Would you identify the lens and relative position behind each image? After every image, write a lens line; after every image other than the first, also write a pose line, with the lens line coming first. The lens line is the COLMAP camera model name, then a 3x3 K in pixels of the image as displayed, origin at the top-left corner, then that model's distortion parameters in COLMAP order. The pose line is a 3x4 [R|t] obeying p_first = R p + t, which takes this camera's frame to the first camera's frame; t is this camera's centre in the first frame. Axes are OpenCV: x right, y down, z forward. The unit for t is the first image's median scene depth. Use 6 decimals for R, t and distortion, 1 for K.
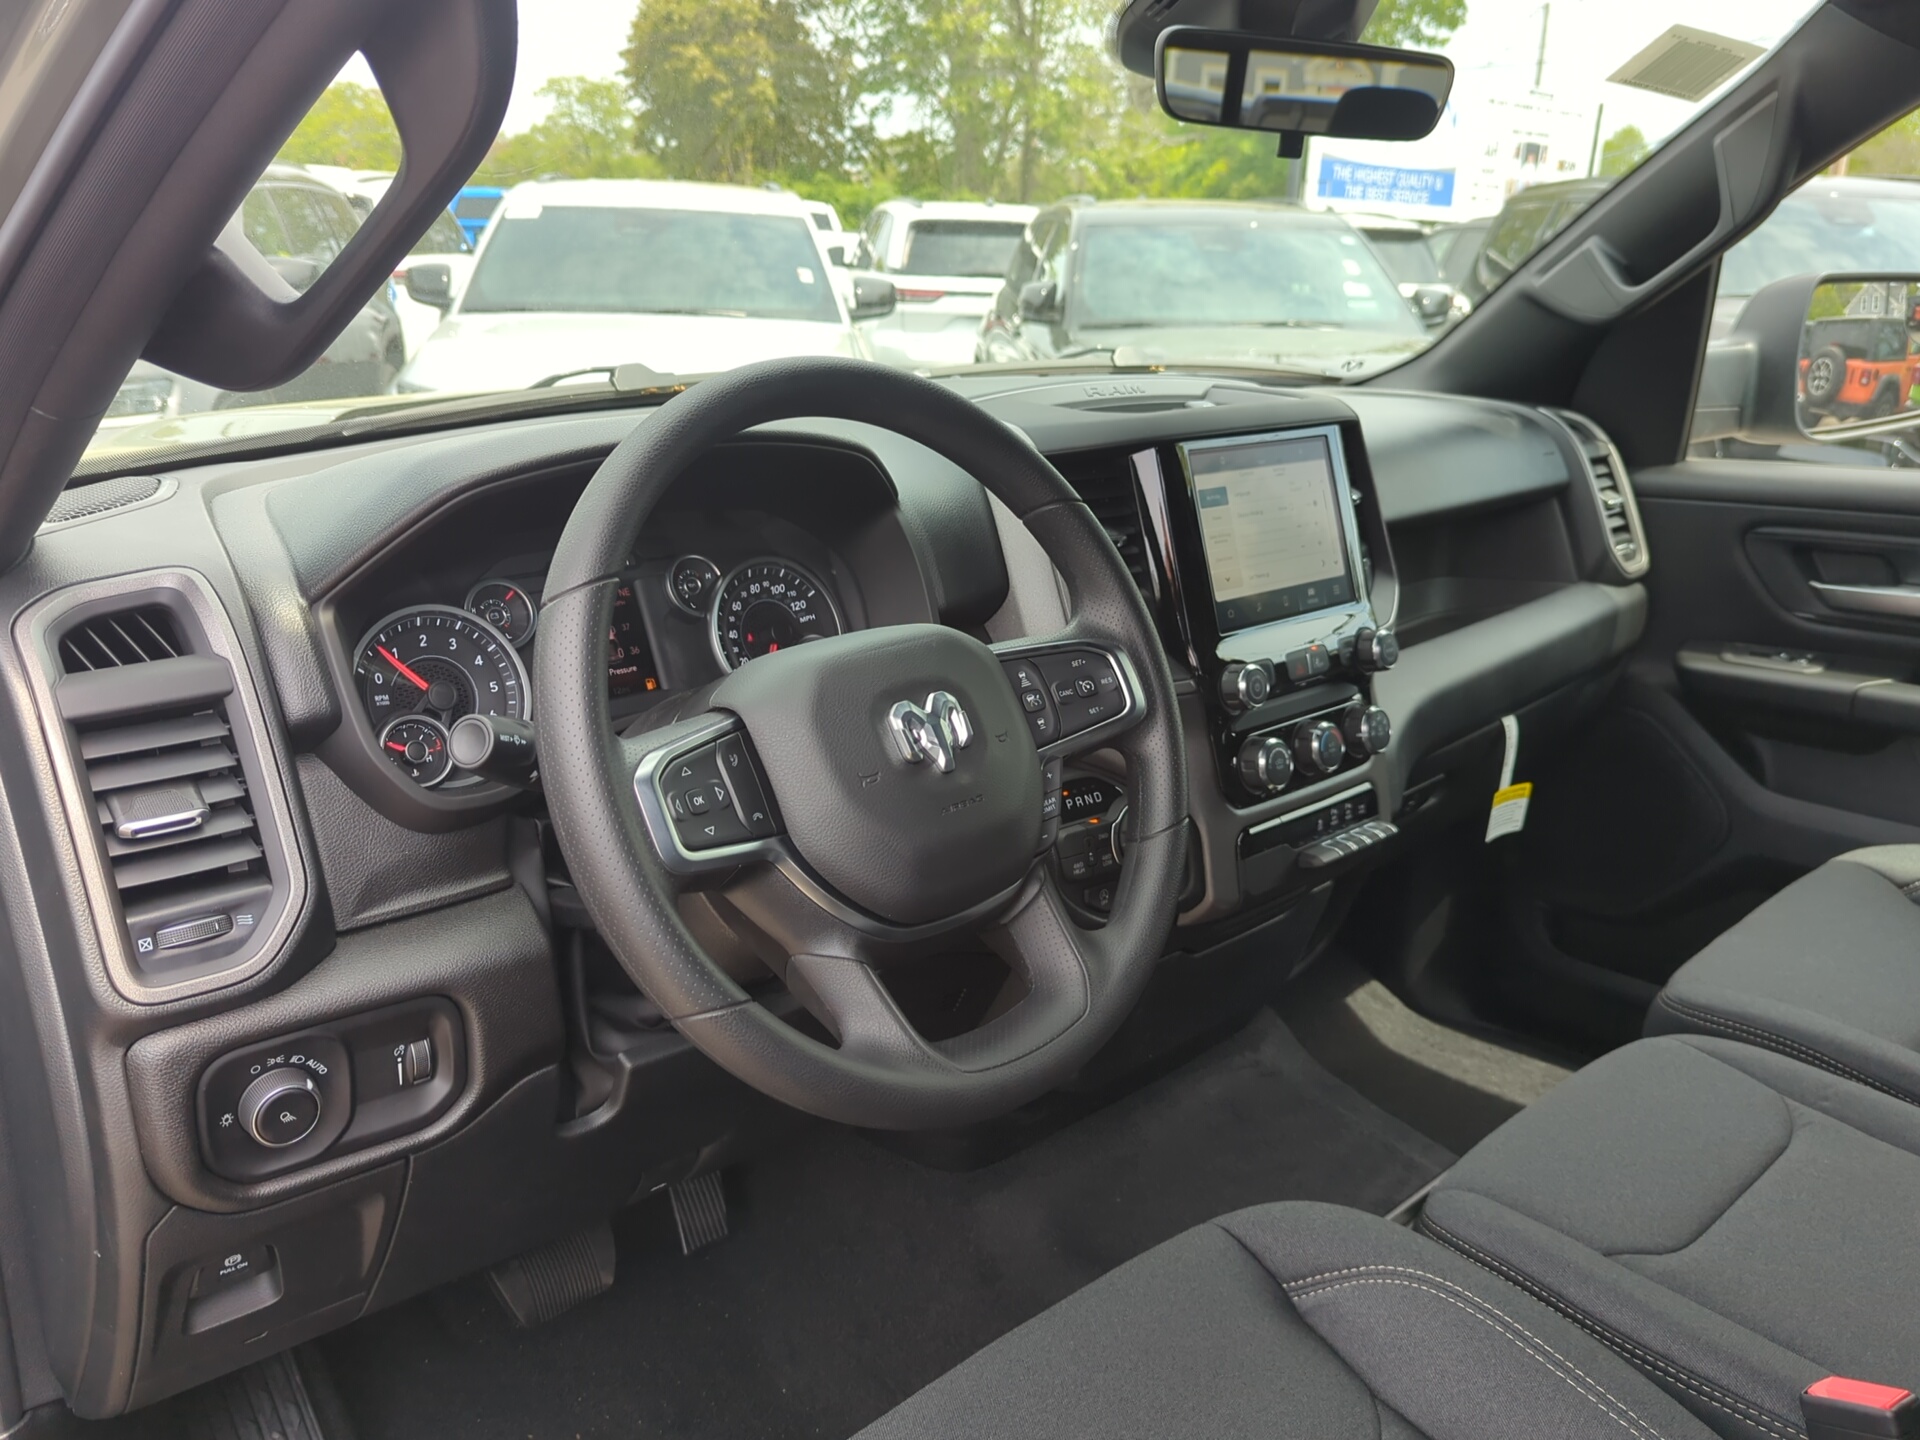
lens RADIAL K [[1562.5, 0, 993.6], [0, 1562.5, 700.3], [0, 0, 1]] dist [0.056091, -0.042683]
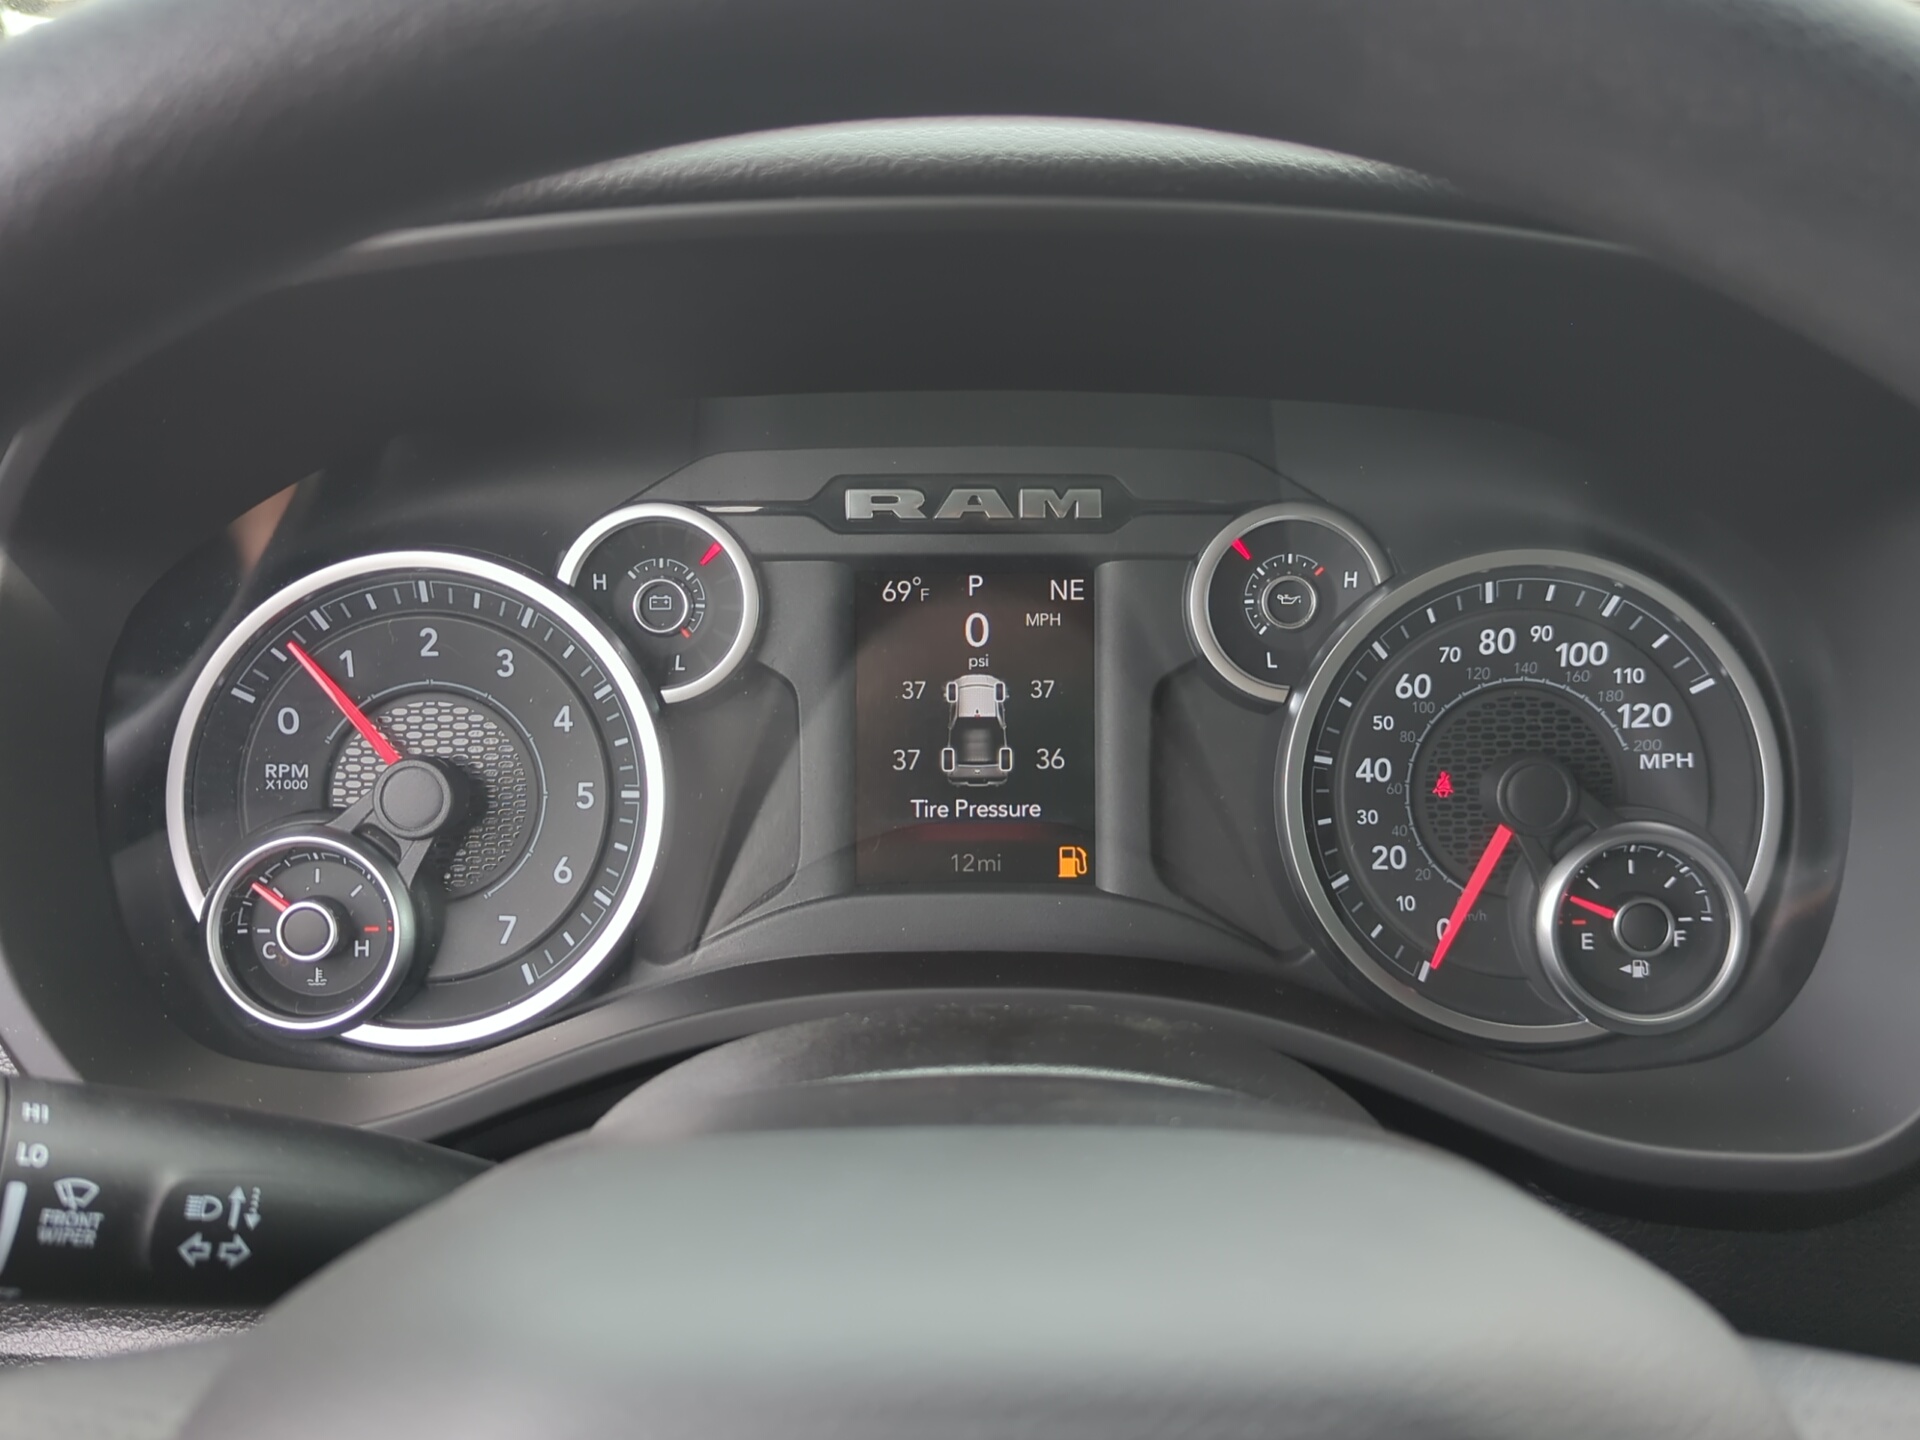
lens RADIAL K [[2050.4, 0, 979.6], [0, 2050.4, 705.5], [0, 0, 1]] dist [0.023548, 0.000000]
pose [[0.710461, 0.259538, -0.654129, 0.033232], [-0.178963, 0.965583, 0.188739, -0.076477], [0.680601, -0.017027, 0.732457, 0.394857]]
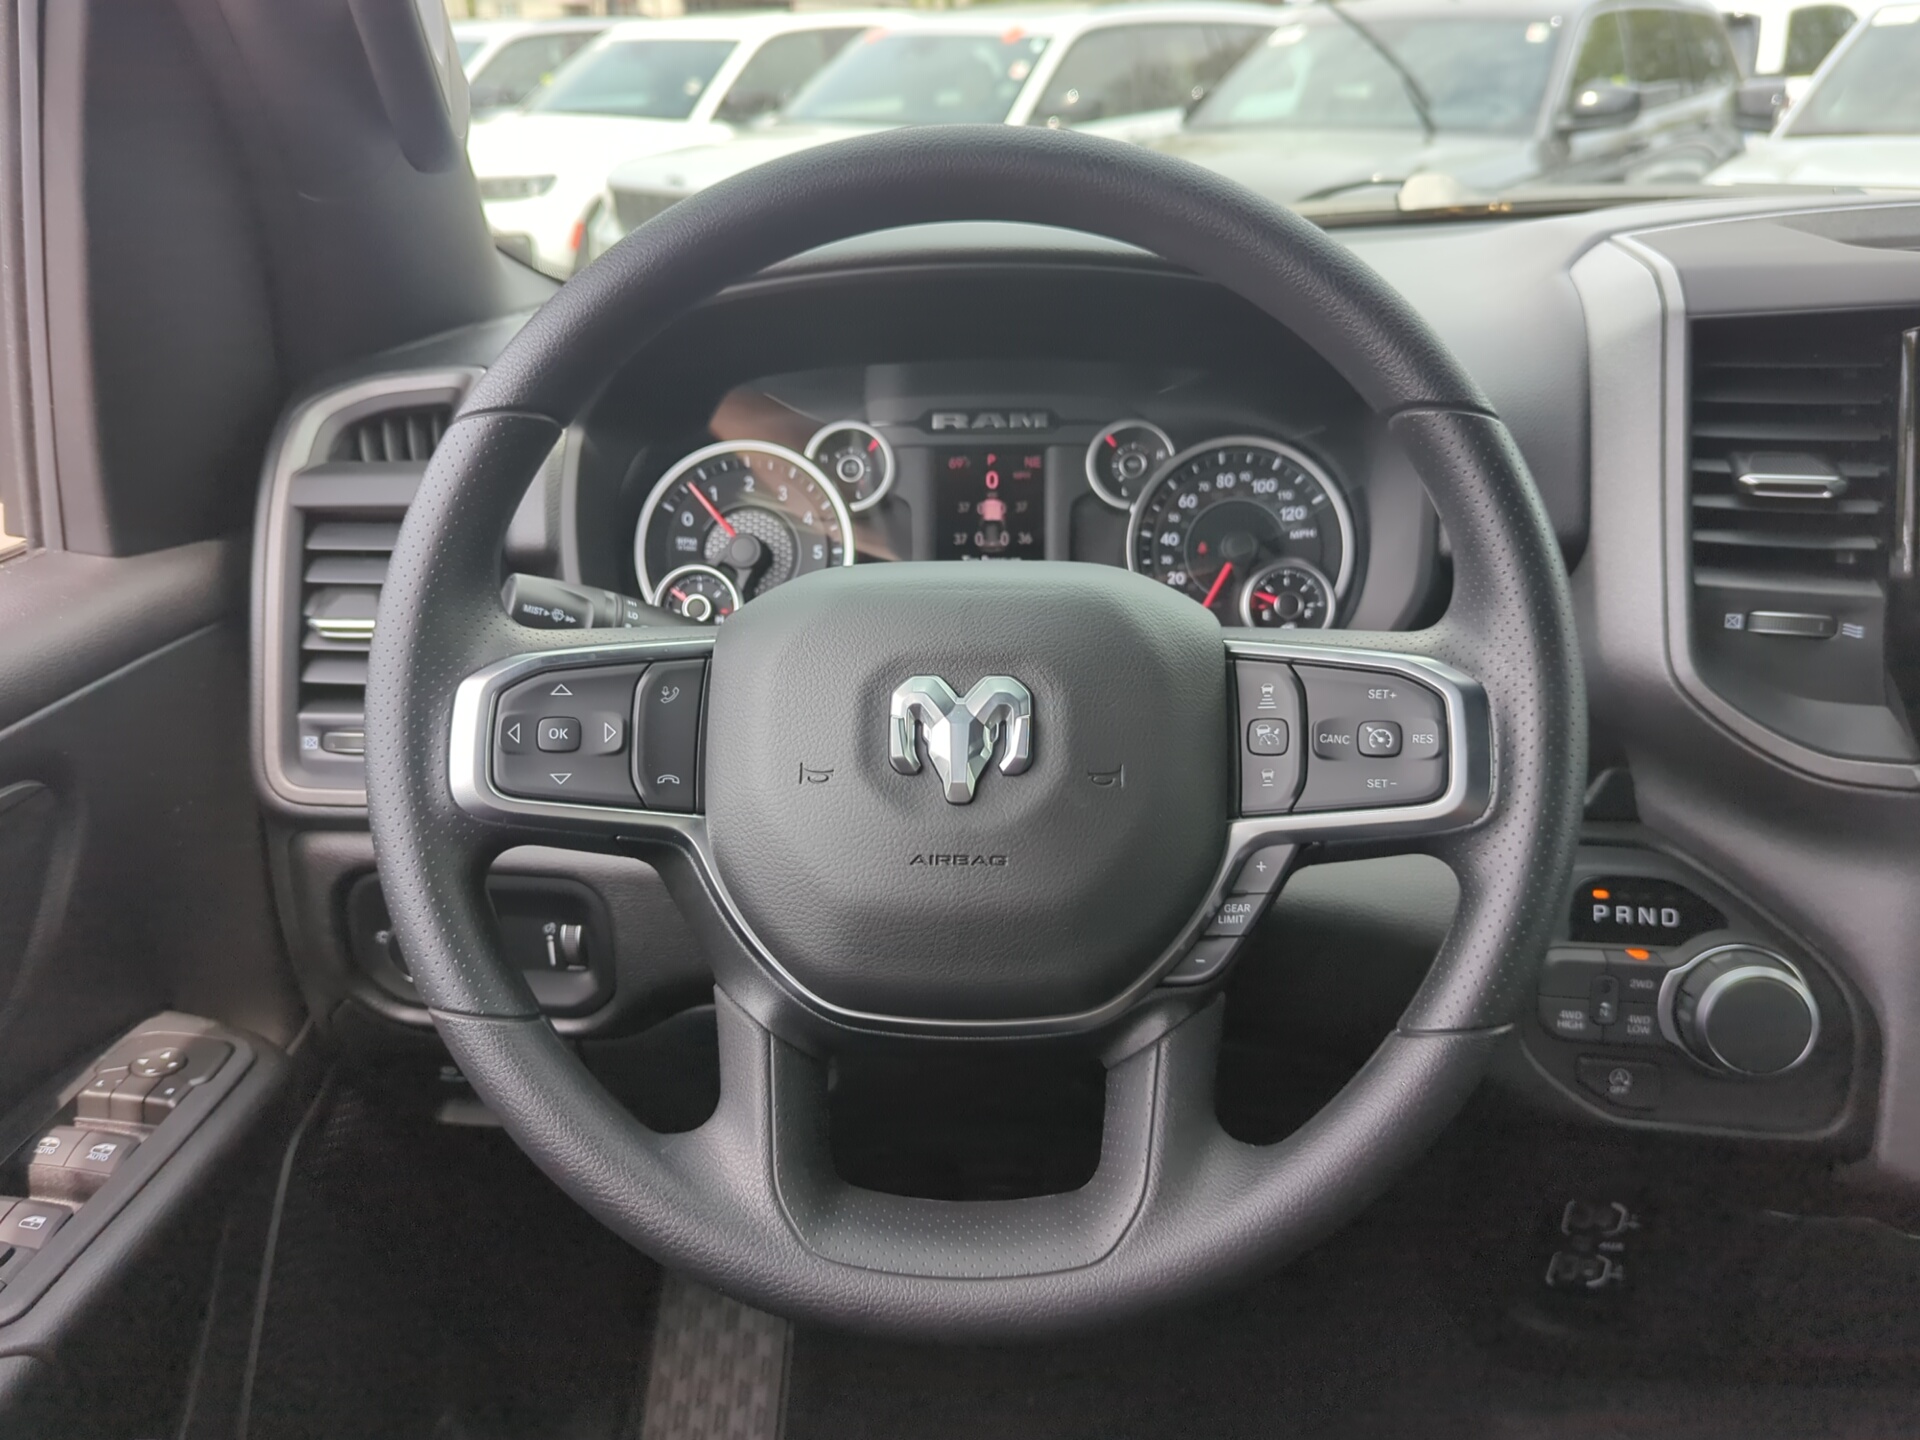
lens RADIAL K [[1562.5, 0, 972.8], [0, 1562.5, 702.3], [0, 0, 1]] dist [0.056091, -0.042683]
pose [[0.673604, 0.237517, -0.699888, 0.189034], [-0.170757, 0.971349, 0.165296, -0.045976], [0.719097, 0.008166, 0.694862, 0.268338]]
